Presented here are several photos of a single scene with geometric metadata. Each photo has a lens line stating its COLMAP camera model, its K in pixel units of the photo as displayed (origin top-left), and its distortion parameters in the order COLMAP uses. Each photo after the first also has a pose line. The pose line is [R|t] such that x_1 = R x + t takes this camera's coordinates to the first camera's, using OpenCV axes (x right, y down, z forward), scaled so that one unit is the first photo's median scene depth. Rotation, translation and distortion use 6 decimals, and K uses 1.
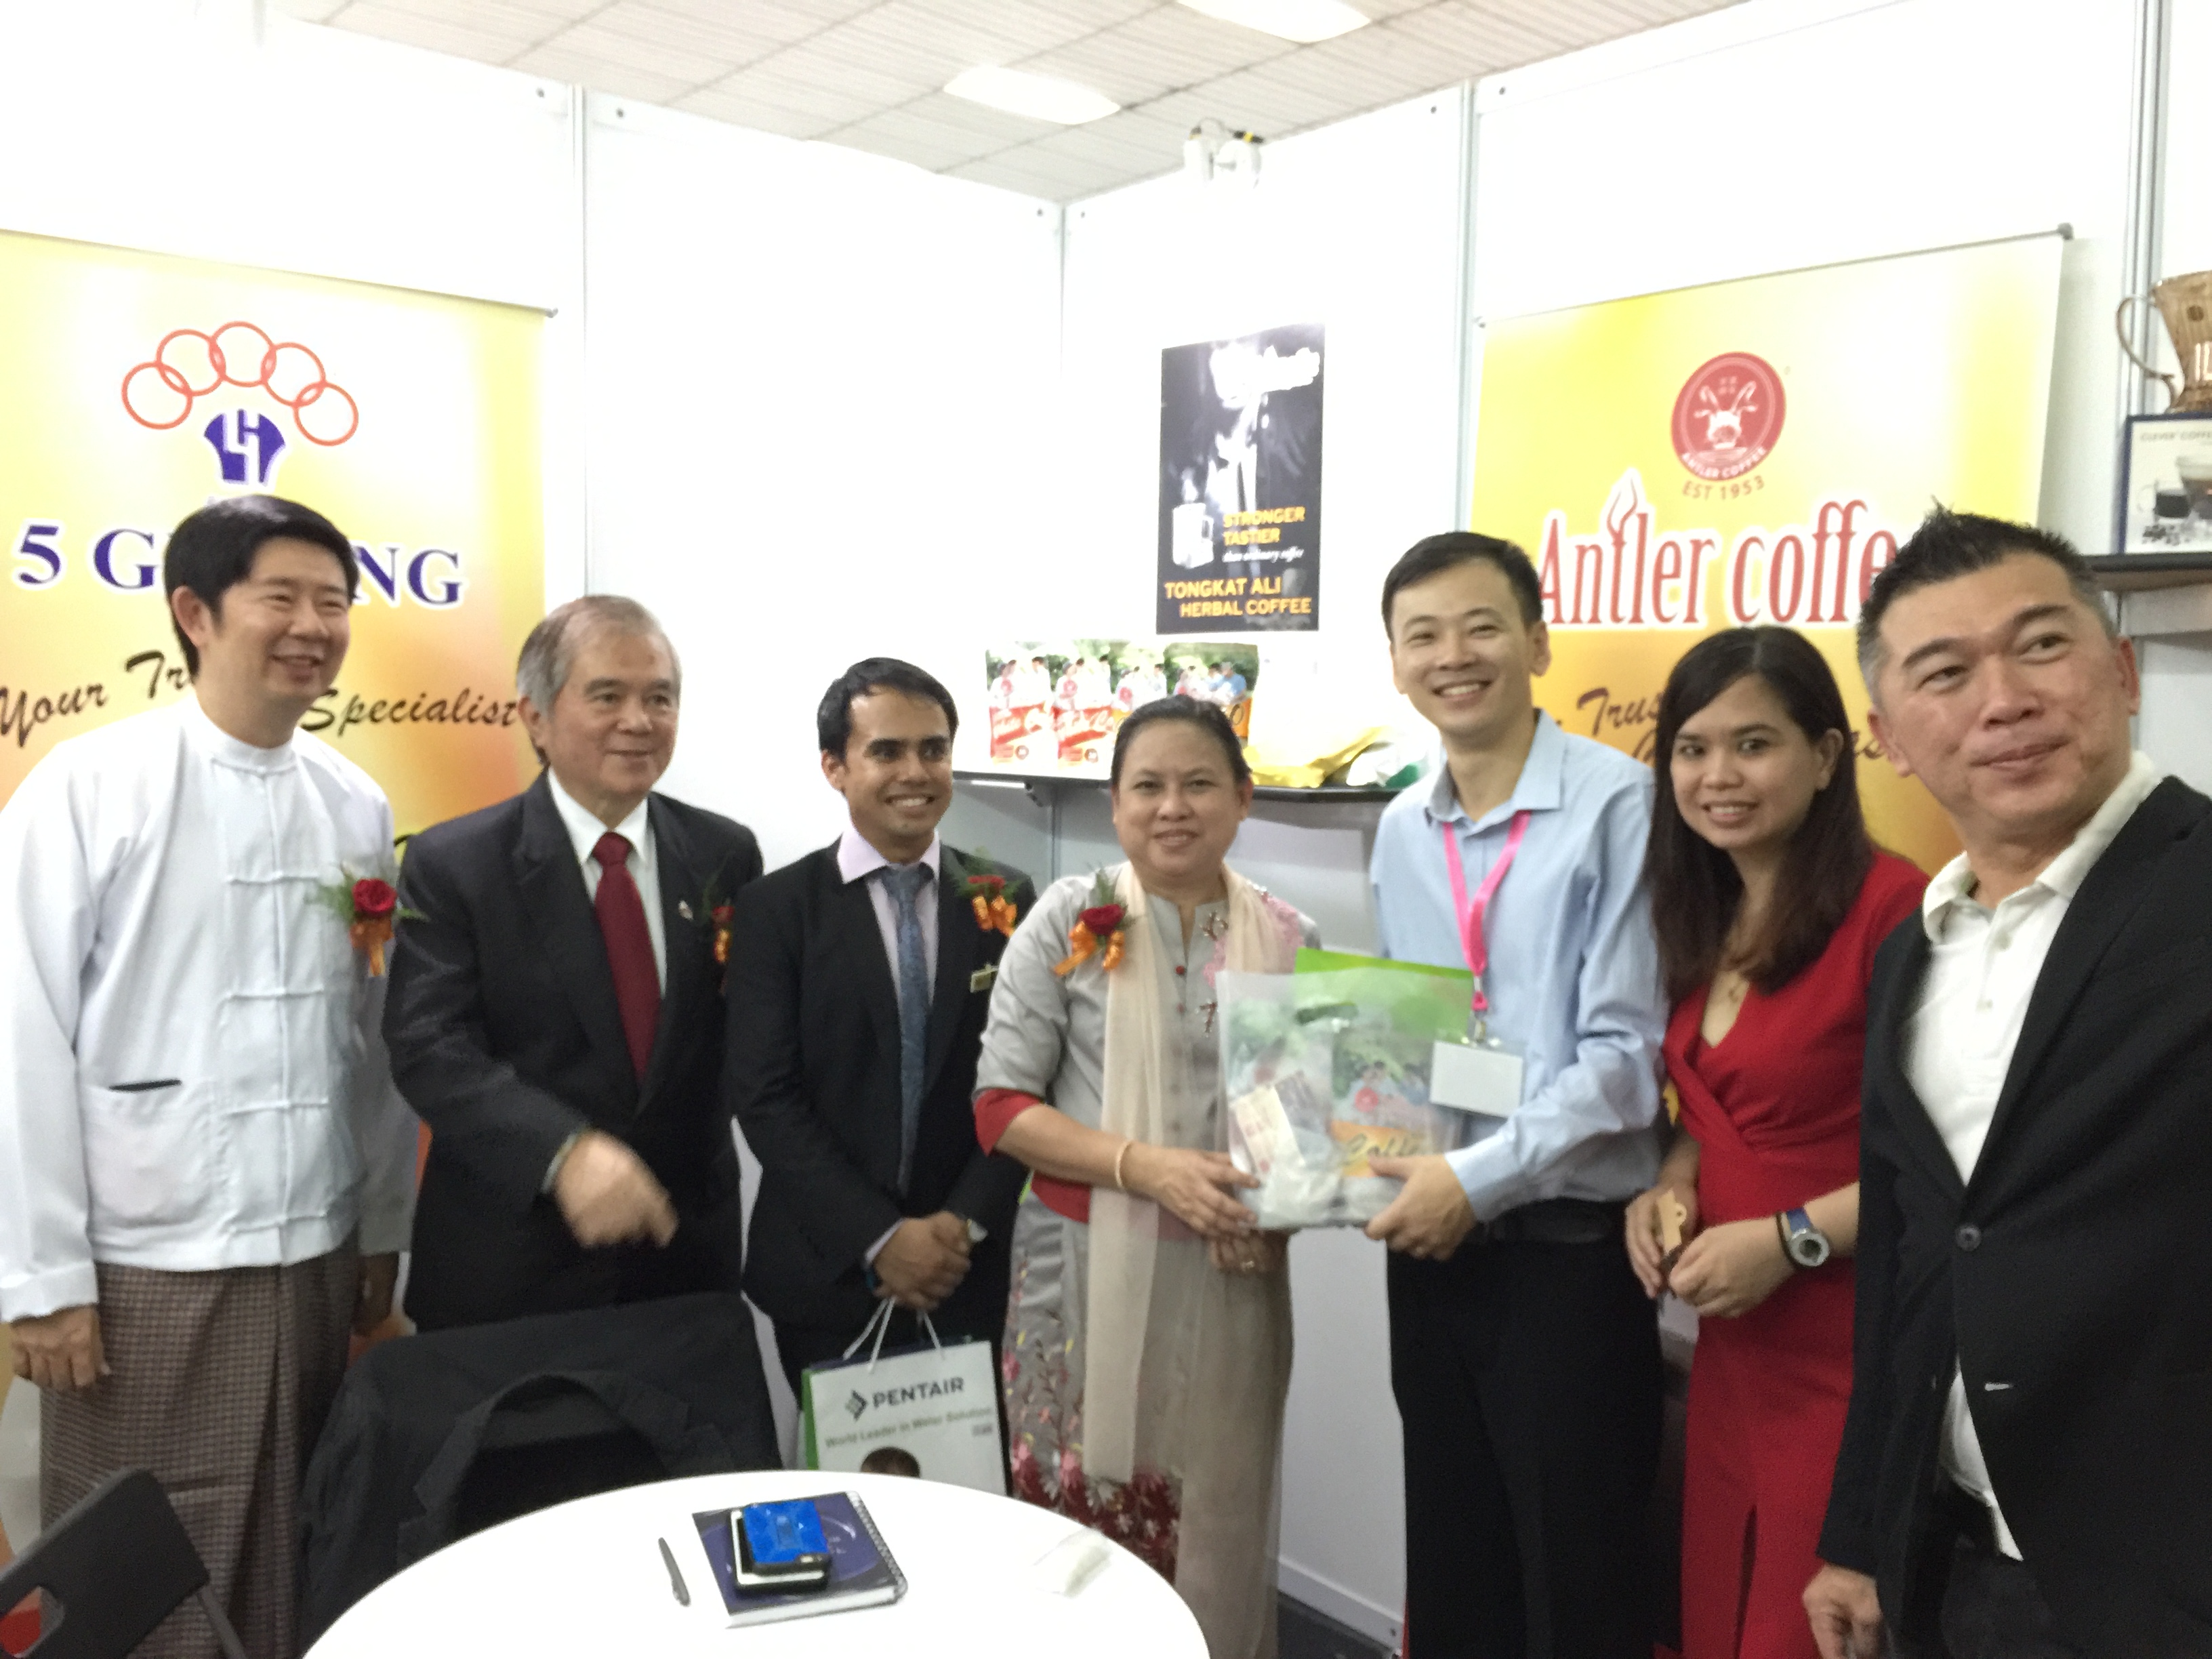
lens RADIAL K [[1892.6, 0, 1099.7], [0, 1892.6, 843.6], [0, 0, 1]] dist [0.028659, -0.024877]
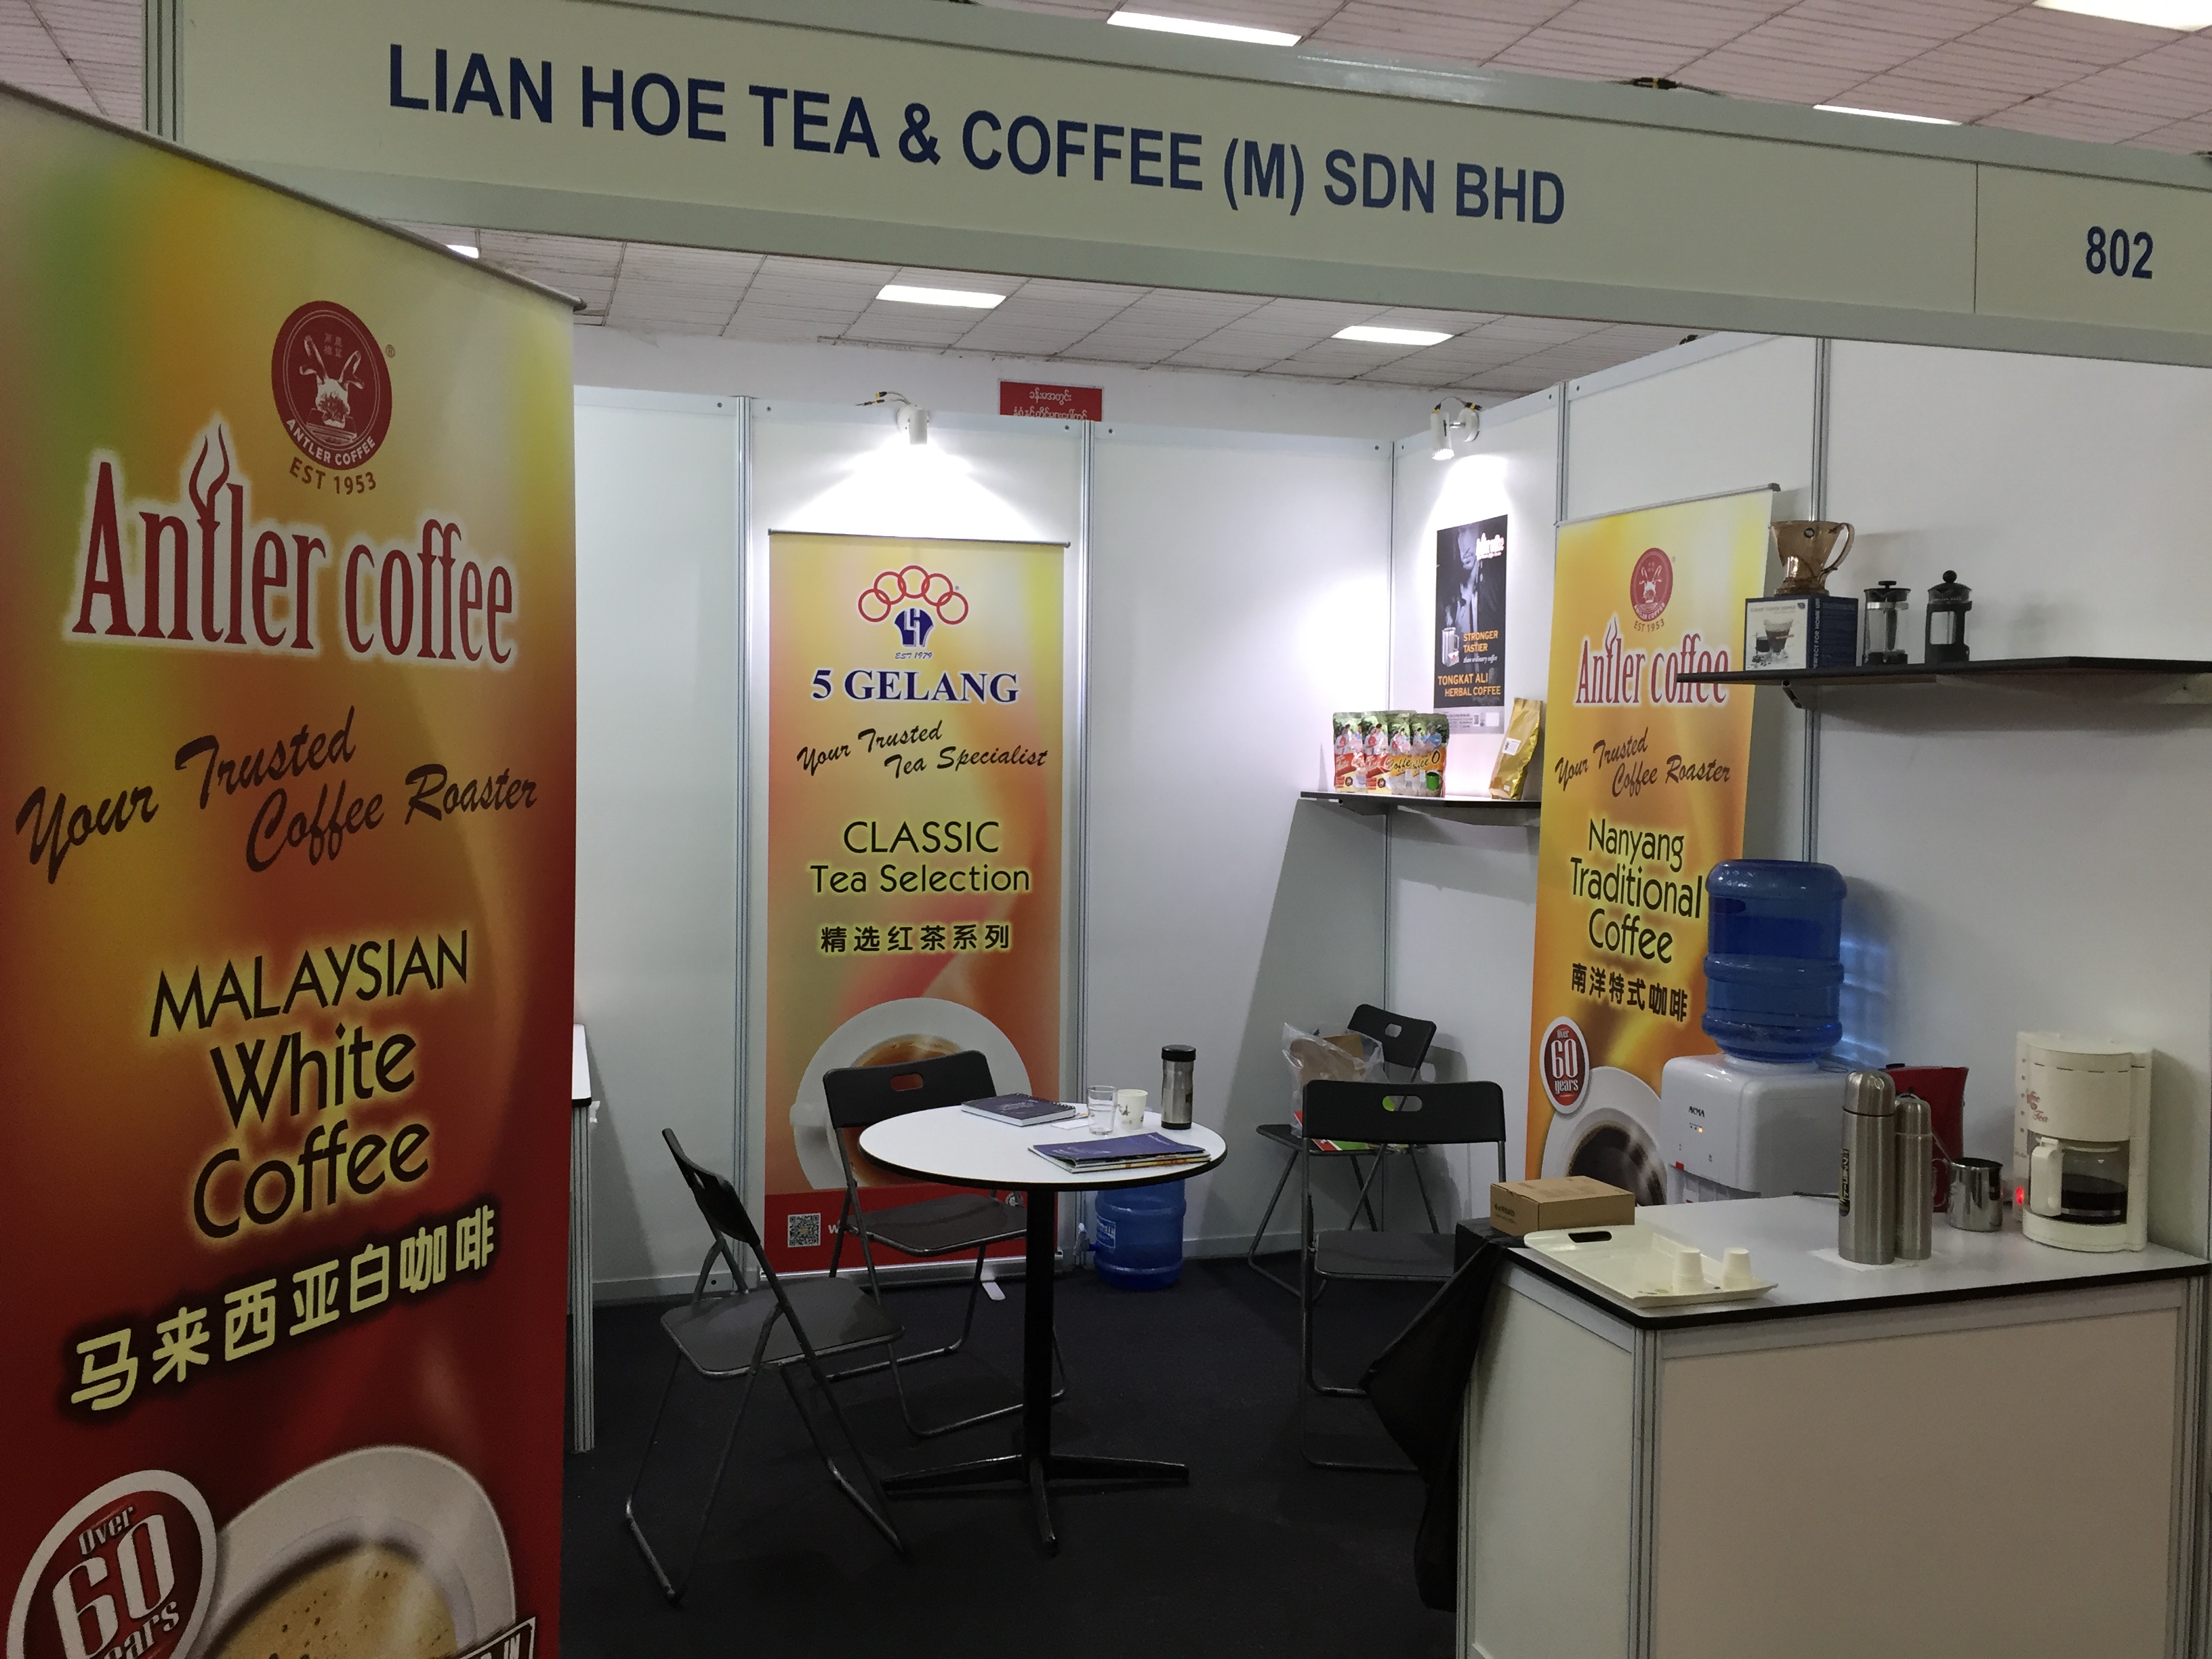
lens RADIAL K [[1892.6, 0, 1108.2], [0, 1892.6, 814.4], [0, 0, 1]] dist [0.028659, -0.024877]
pose [[0.914273, 0.007271, -0.405034, 0.464275], [-0.023544, 0.999103, -0.035210, 0.046390], [0.404414, 0.041728, 0.913623, -0.621467]]
